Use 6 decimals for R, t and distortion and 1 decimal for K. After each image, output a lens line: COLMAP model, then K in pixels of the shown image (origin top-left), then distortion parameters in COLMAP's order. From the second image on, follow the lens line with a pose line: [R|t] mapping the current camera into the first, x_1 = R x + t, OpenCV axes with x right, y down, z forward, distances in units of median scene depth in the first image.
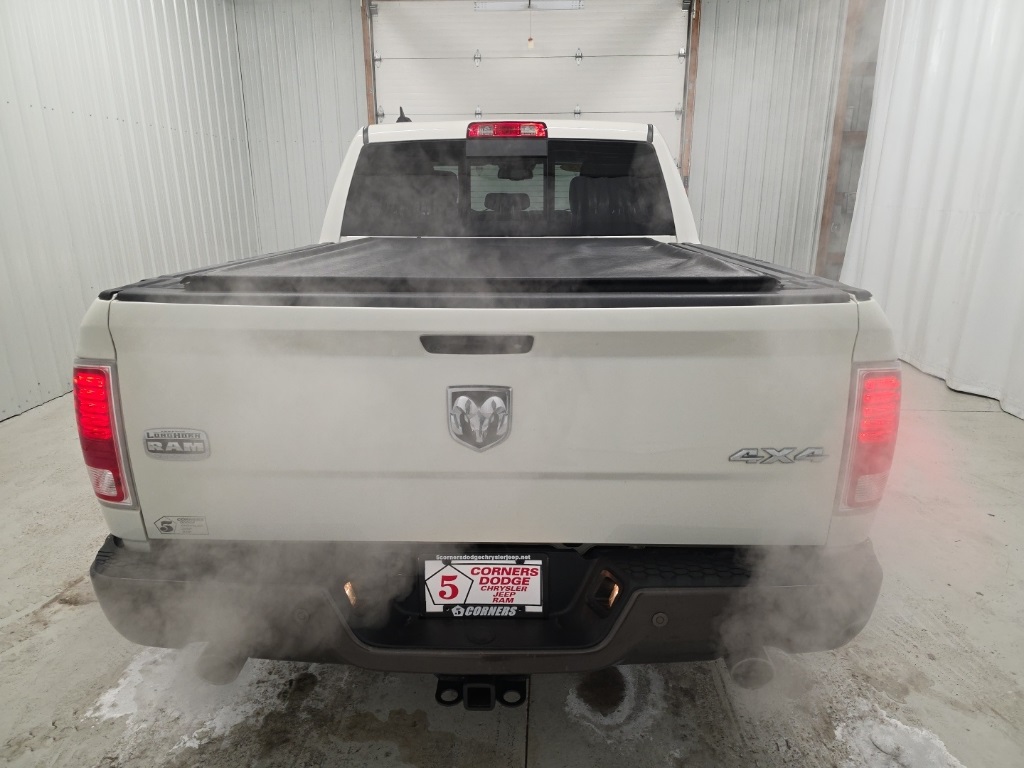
lens RADIAL K [[682.2, 0, 515.8], [0, 682.2, 383.3], [0, 0, 1]] dist [0.057647, -0.043778]
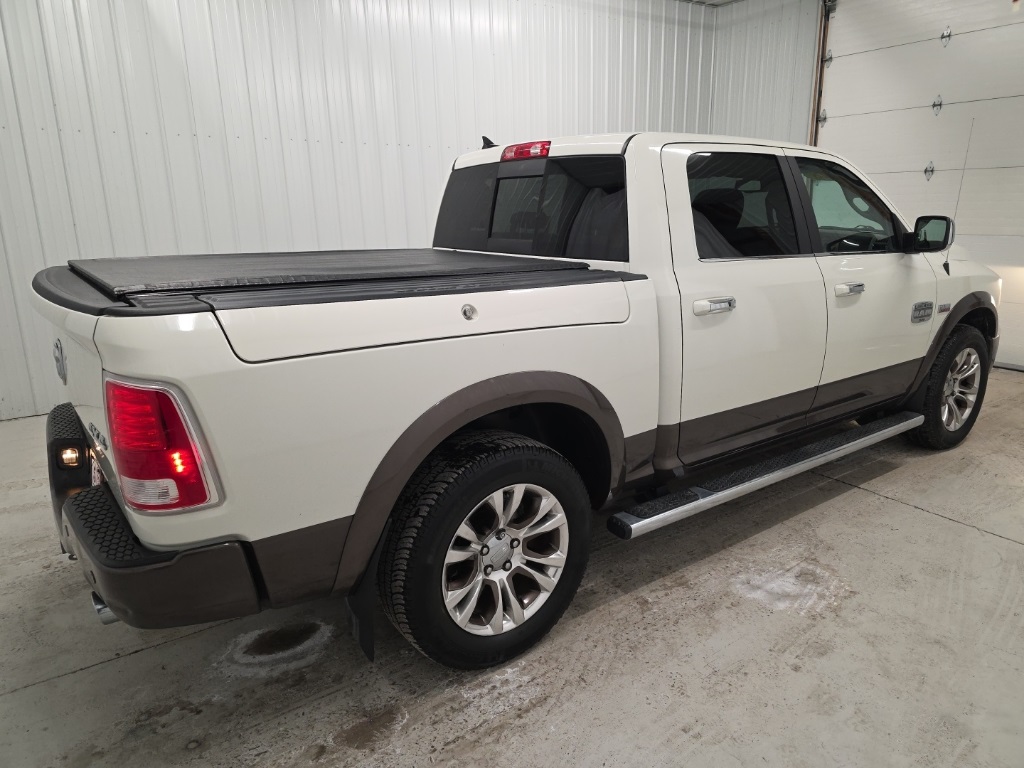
lens RADIAL K [[682.2, 0, 515.3], [0, 682.2, 381.2], [0, 0, 1]] dist [0.057647, -0.043778]
pose [[0.614364, 0.194511, -0.764672, 1.173073], [-0.205764, 0.975099, 0.082720, -0.160324], [0.761721, 0.106522, 0.639089, 0.517486]]
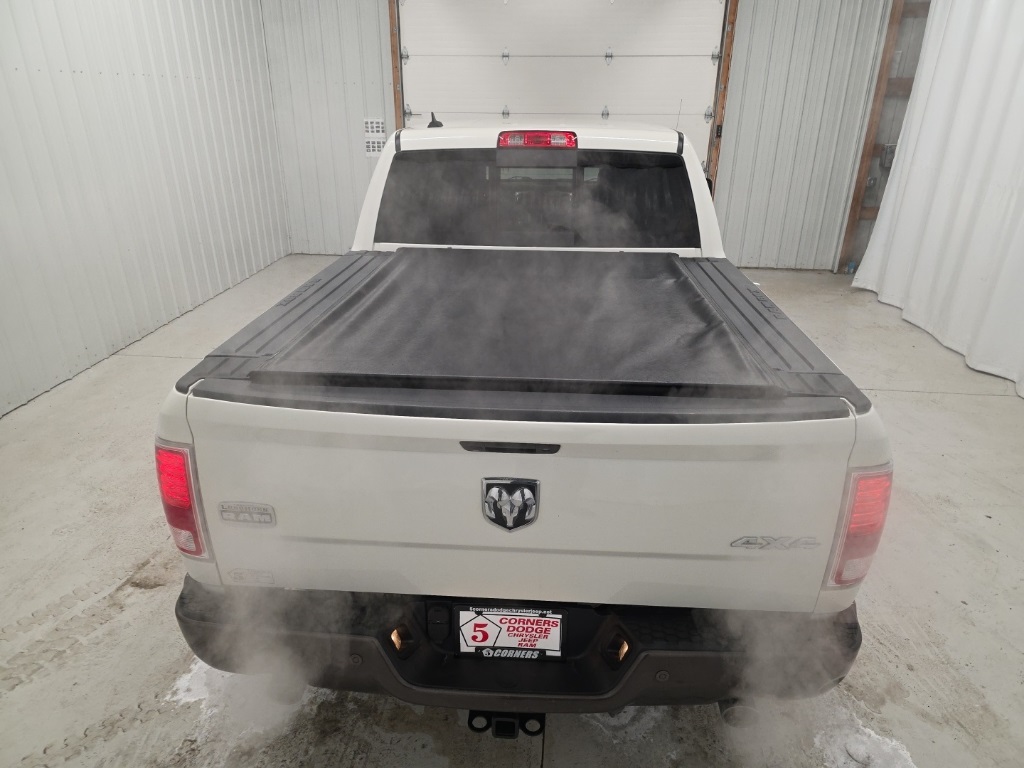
lens RADIAL K [[682.2, 0, 514.0], [0, 682.2, 389.8], [0, 0, 1]] dist [0.057647, -0.043778]
pose [[0.999290, 0.024048, -0.029002, -0.012465], [-0.020153, 0.991590, 0.127839, -0.187156], [0.031833, -0.127164, 0.991371, -0.066268]]
